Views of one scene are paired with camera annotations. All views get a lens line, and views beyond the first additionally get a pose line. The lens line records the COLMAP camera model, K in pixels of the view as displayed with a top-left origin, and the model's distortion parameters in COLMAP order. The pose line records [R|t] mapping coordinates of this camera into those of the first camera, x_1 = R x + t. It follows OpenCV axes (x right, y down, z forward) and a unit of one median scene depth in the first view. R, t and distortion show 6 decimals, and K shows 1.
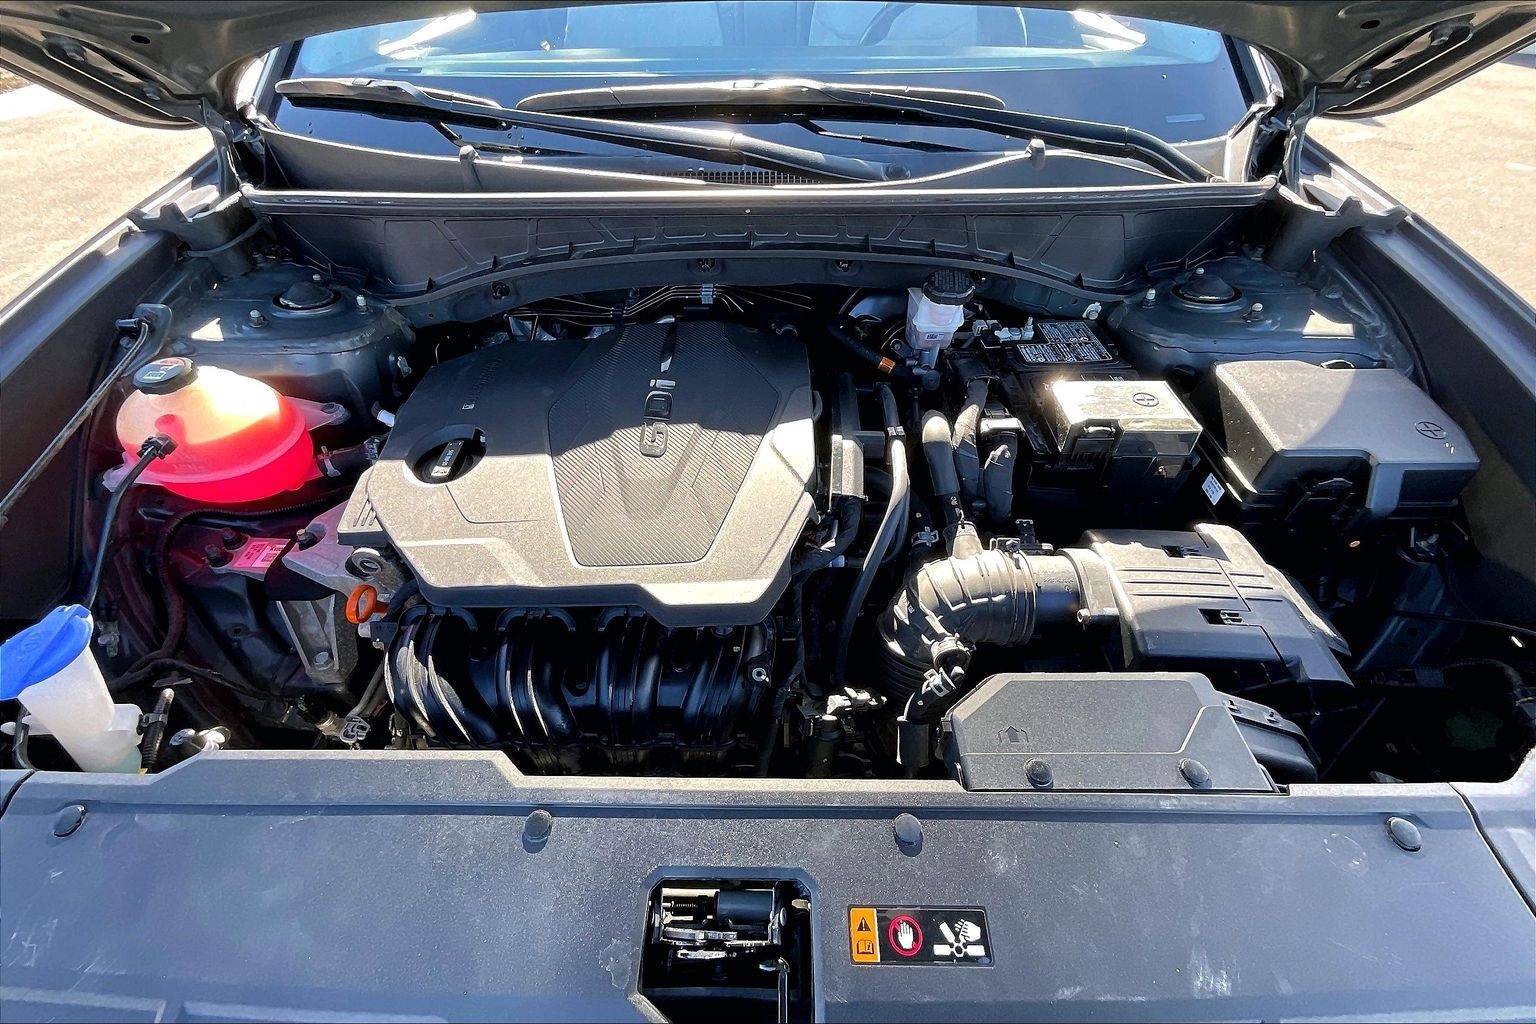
lens RADIAL K [[621.9, 0, 768.0], [0, 621.9, 512.0], [0, 0, 1]] dist [-0.002881, 0.003186]
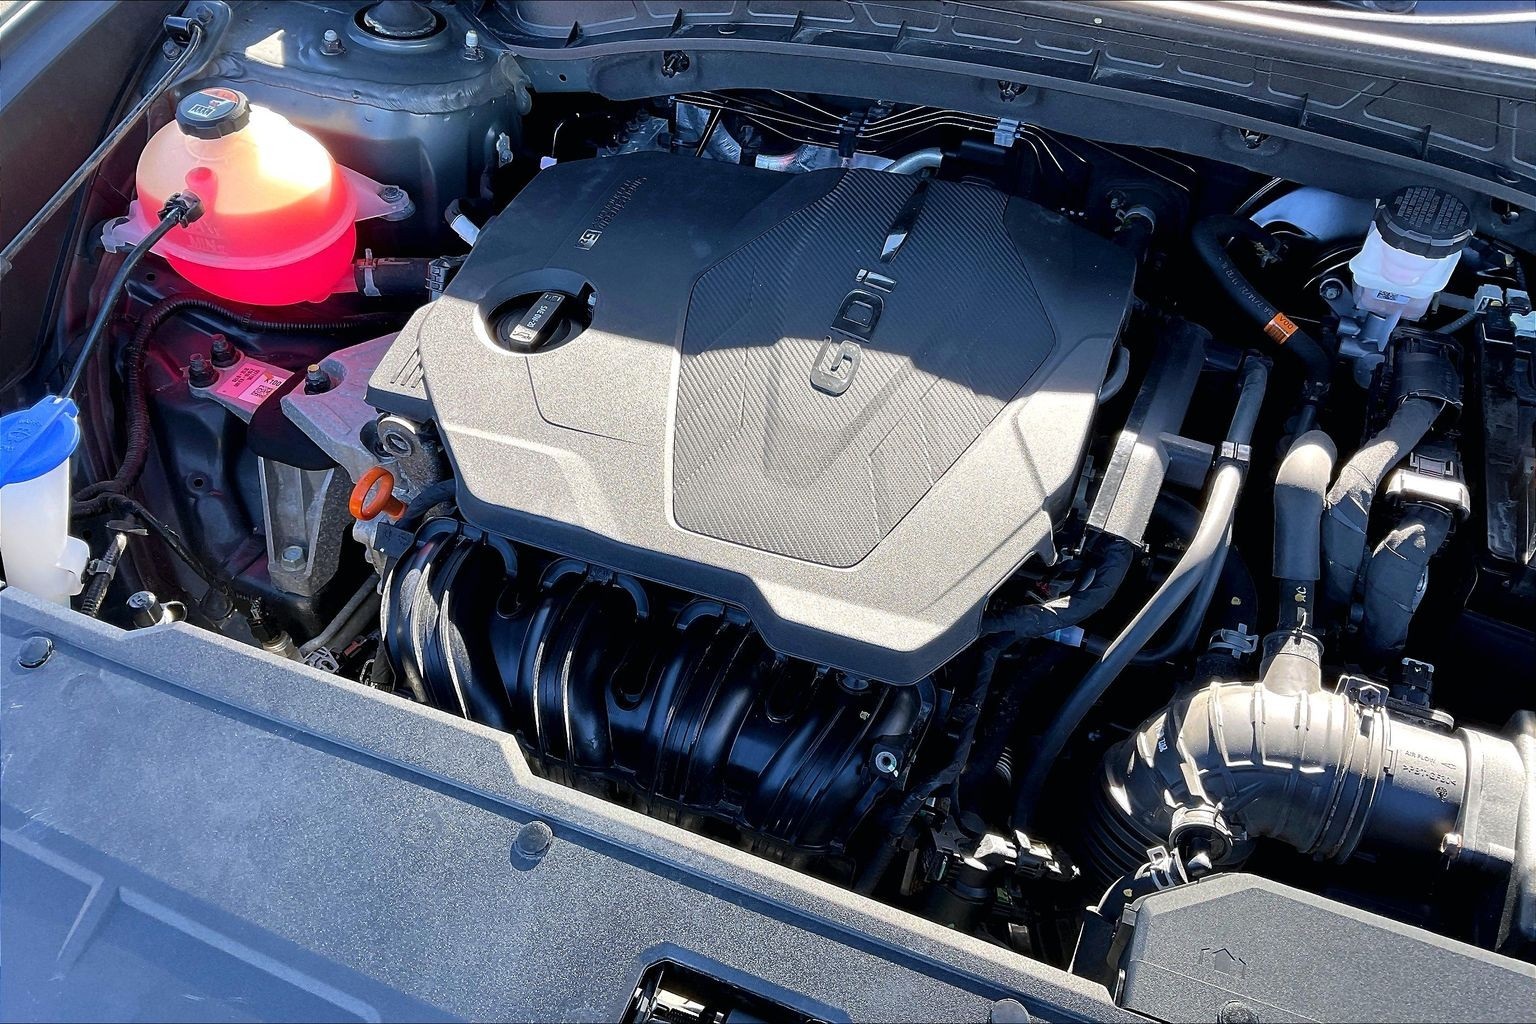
lens RADIAL K [[1251.6, 0, 768.0], [0, 1251.6, 512.0], [0, 0, 1]] dist [0.114043, -0.228004]
pose [[0.935638, 0.268924, -0.228608, 0.087463], [-0.264210, 0.963085, 0.051582, -0.021758], [0.234040, 0.012139, 0.972151, -0.269612]]
